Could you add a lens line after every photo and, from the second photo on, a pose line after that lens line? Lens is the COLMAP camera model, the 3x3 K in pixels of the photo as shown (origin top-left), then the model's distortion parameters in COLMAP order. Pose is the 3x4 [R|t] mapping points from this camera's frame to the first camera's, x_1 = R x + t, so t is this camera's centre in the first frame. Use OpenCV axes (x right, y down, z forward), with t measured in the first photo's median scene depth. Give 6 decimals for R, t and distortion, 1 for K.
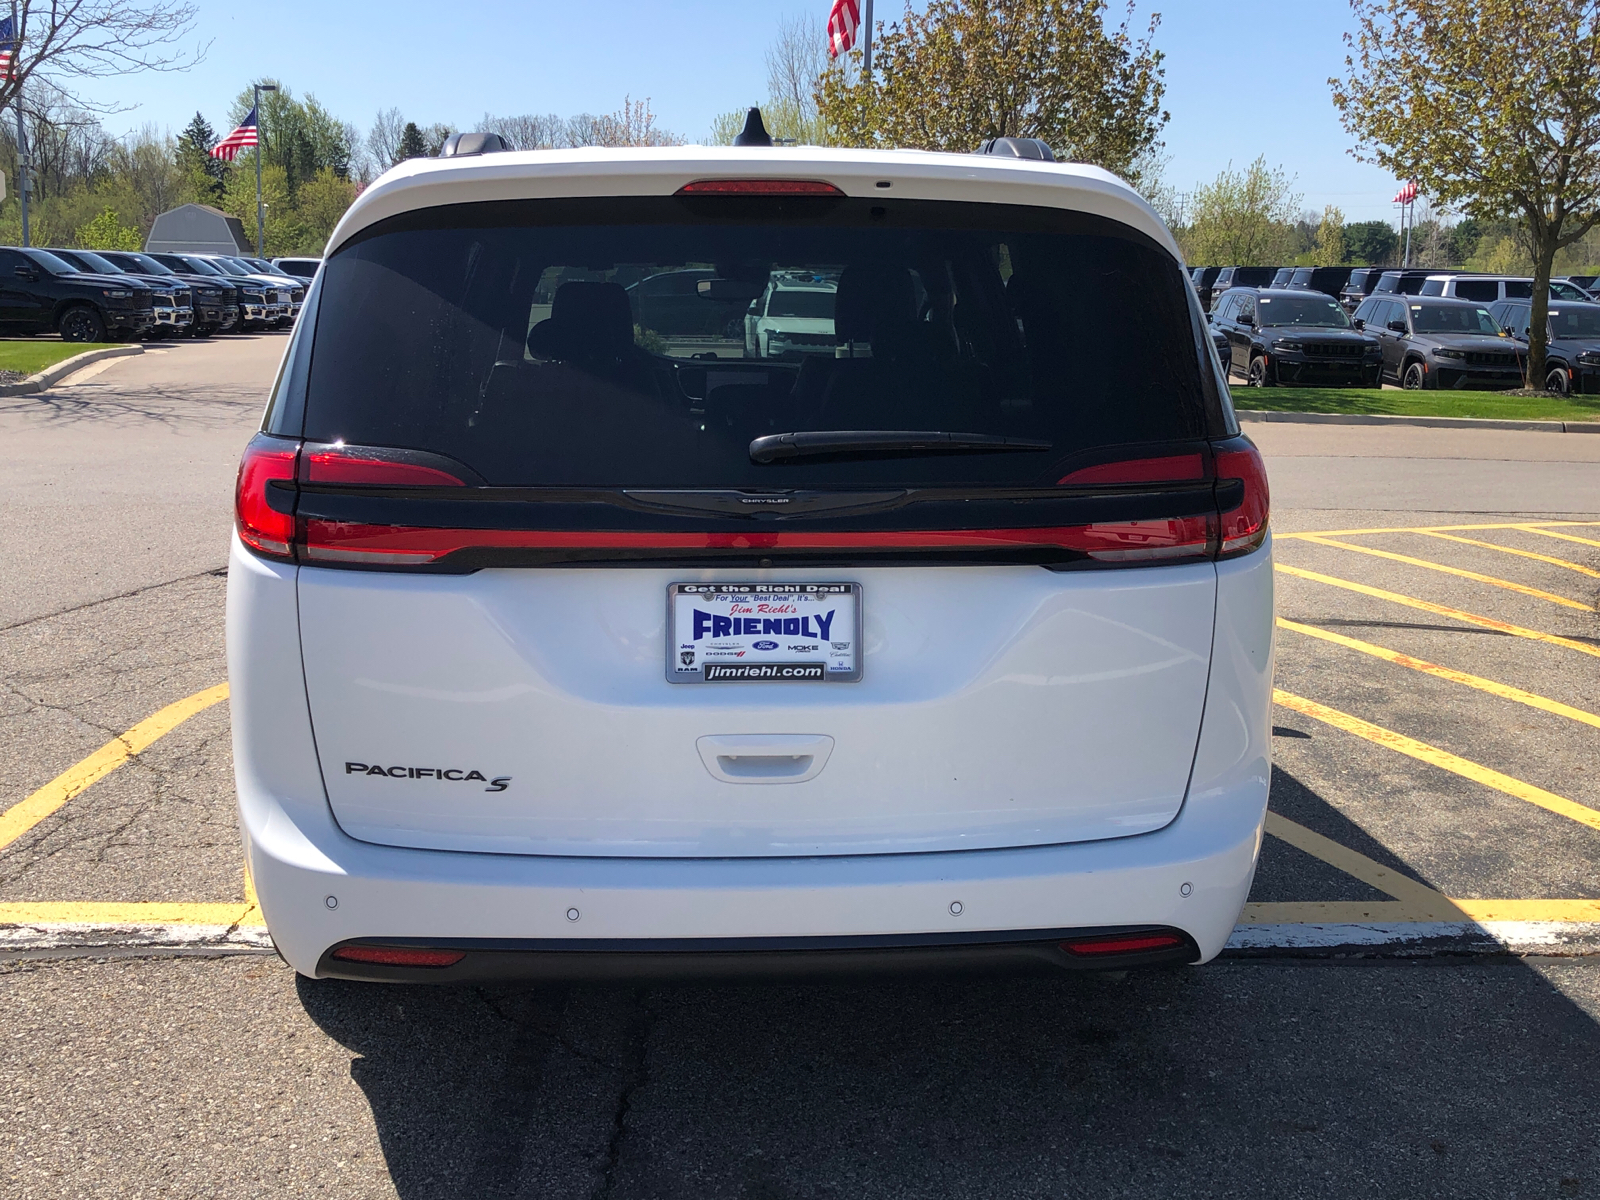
lens RADIAL K [[1691.2, 0, 793.2], [0, 1691.2, 611.1], [0, 0, 1]] dist [0.017772, 0.000000]
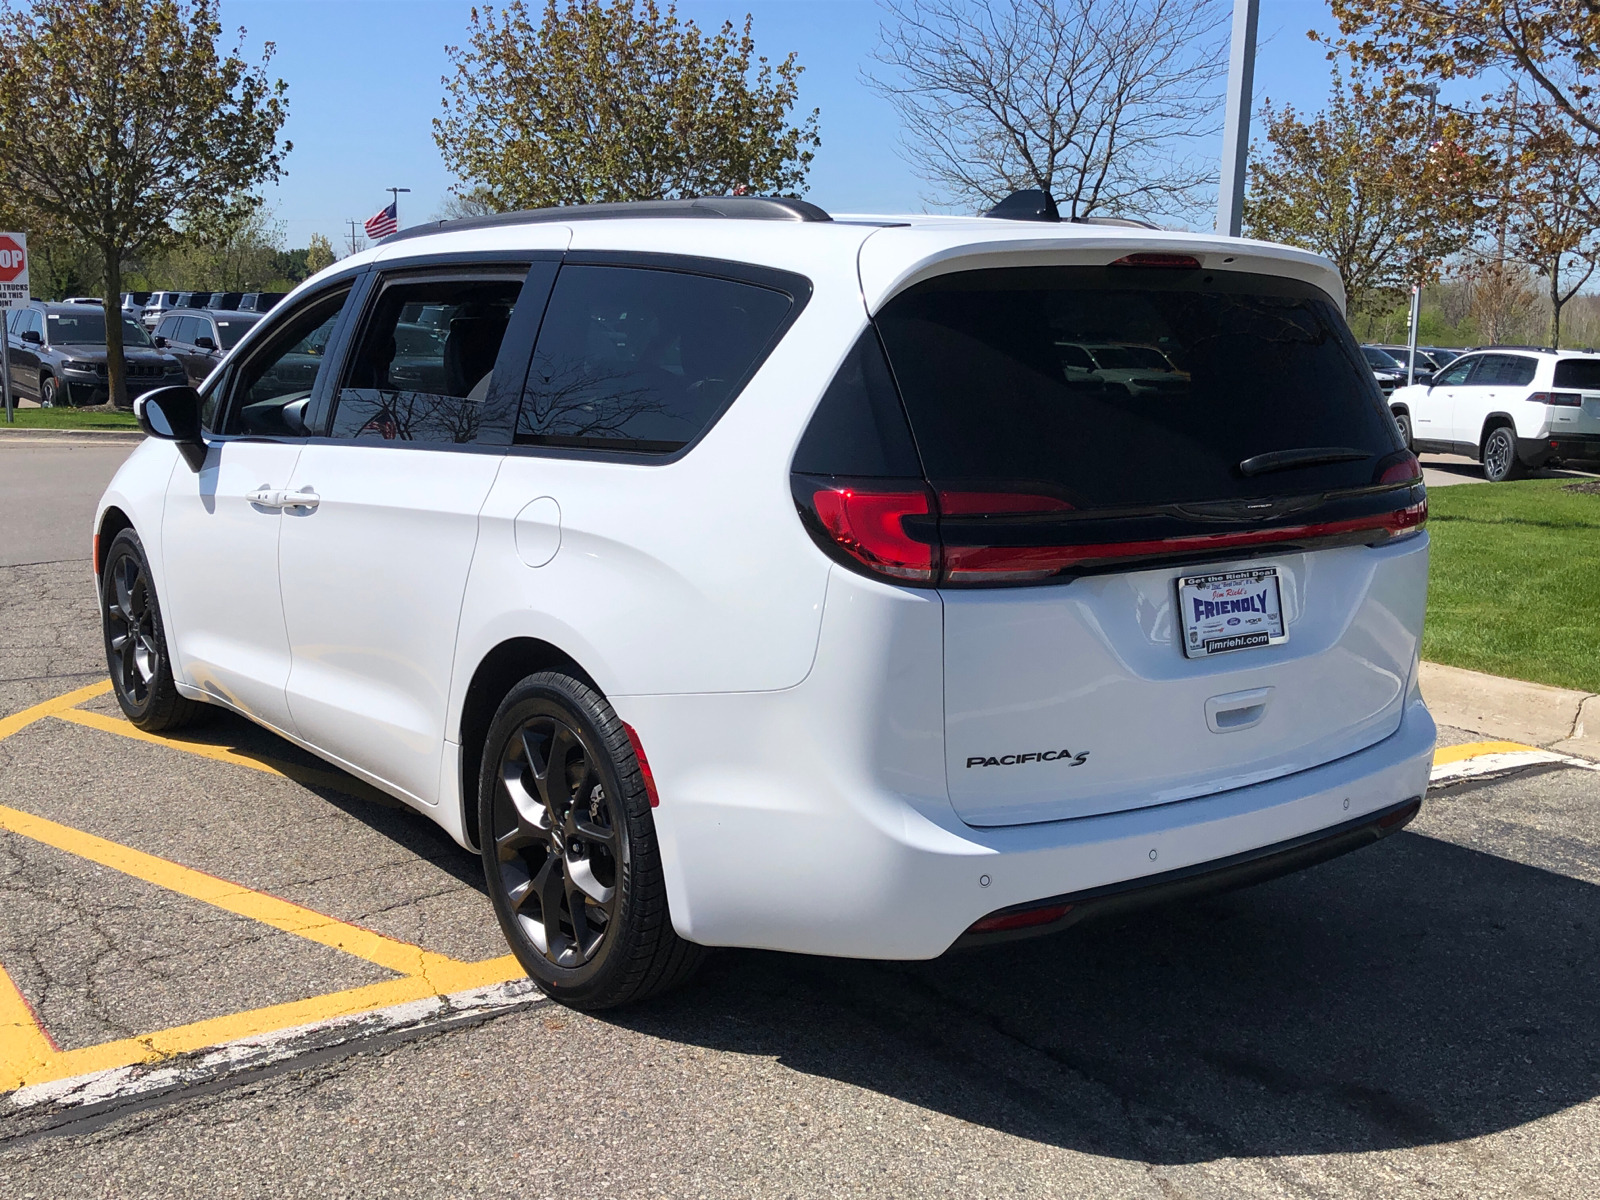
lens RADIAL K [[1691.2, 0, 787.9], [0, 1691.2, 601.2], [0, 0, 1]] dist [0.017772, 0.000000]
pose [[0.842589, -0.085402, 0.531742, -0.967917], [0.096234, 0.995331, 0.007366, -0.036167], [-0.529889, 0.044965, 0.846874, 0.097355]]
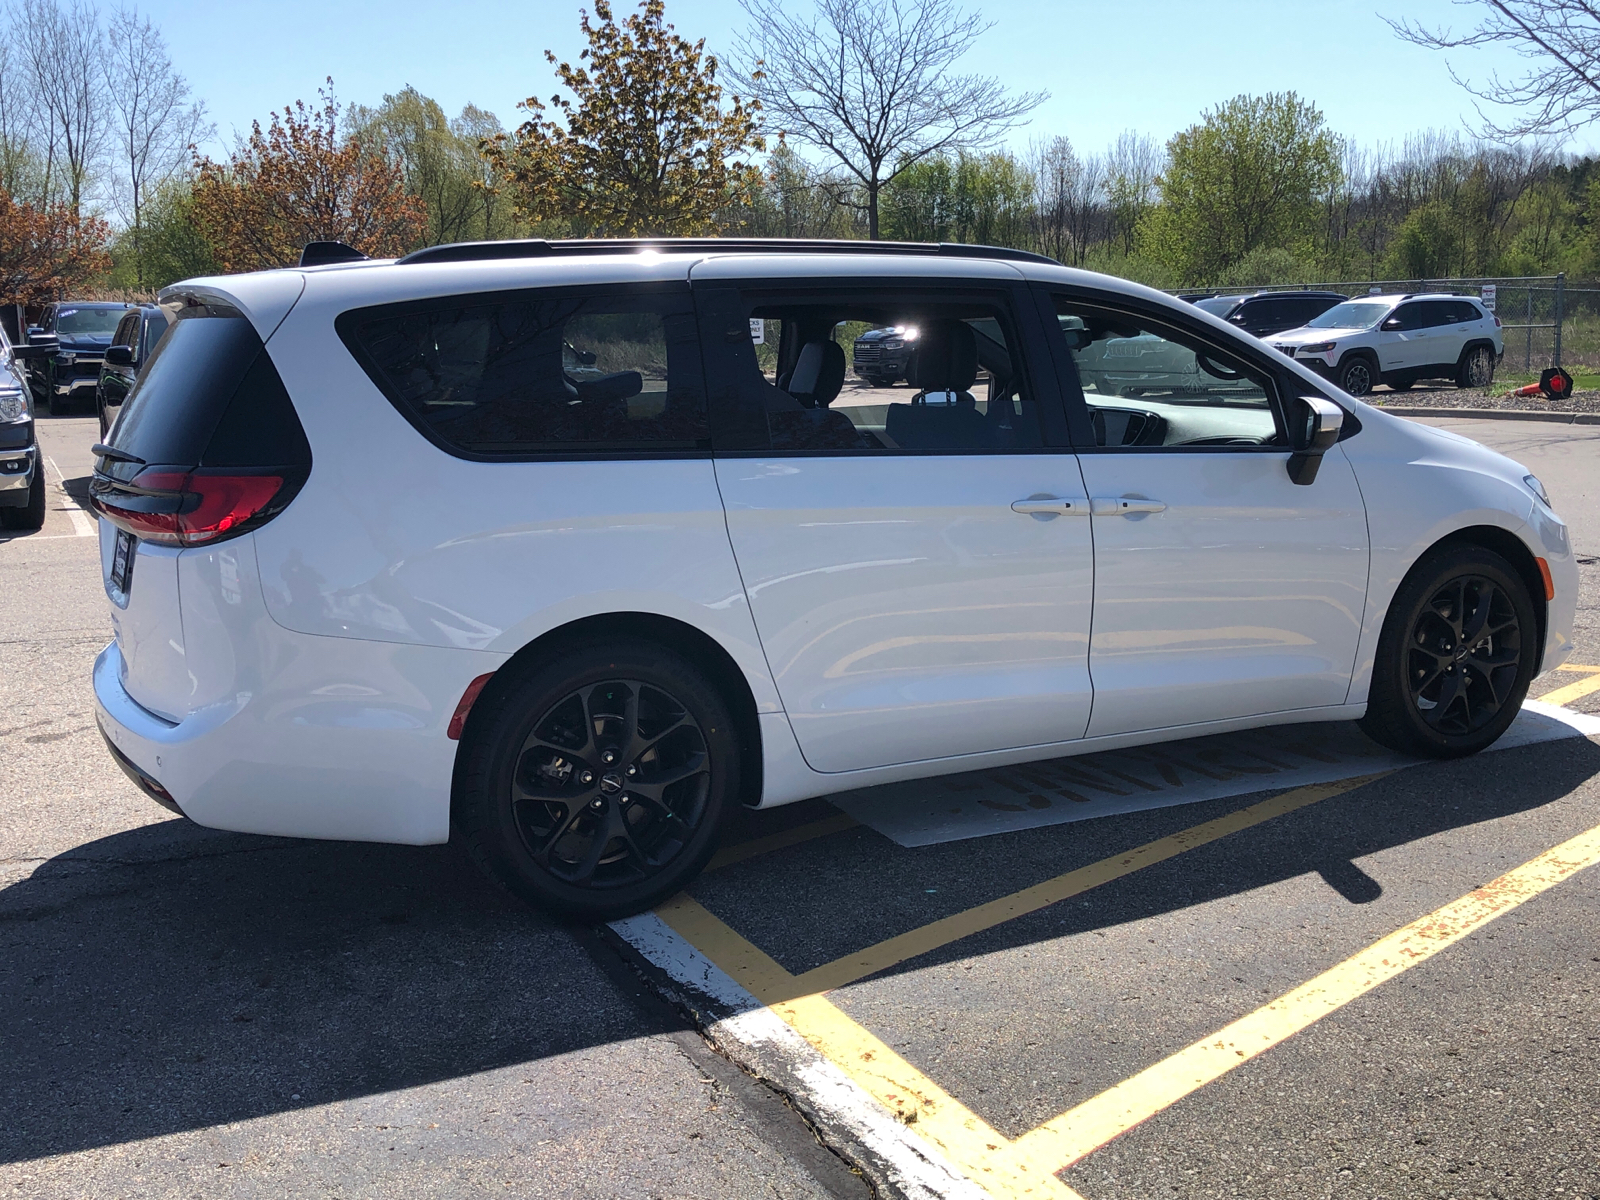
lens RADIAL K [[1691.2, 0, 793.1], [0, 1691.2, 597.0], [0, 0, 1]] dist [0.017772, 0.000000]
pose [[0.405721, 0.131891, -0.904431, 1.853052], [-0.149596, 0.985772, 0.076645, -0.180879], [0.901672, 0.104202, 0.419679, 0.876319]]
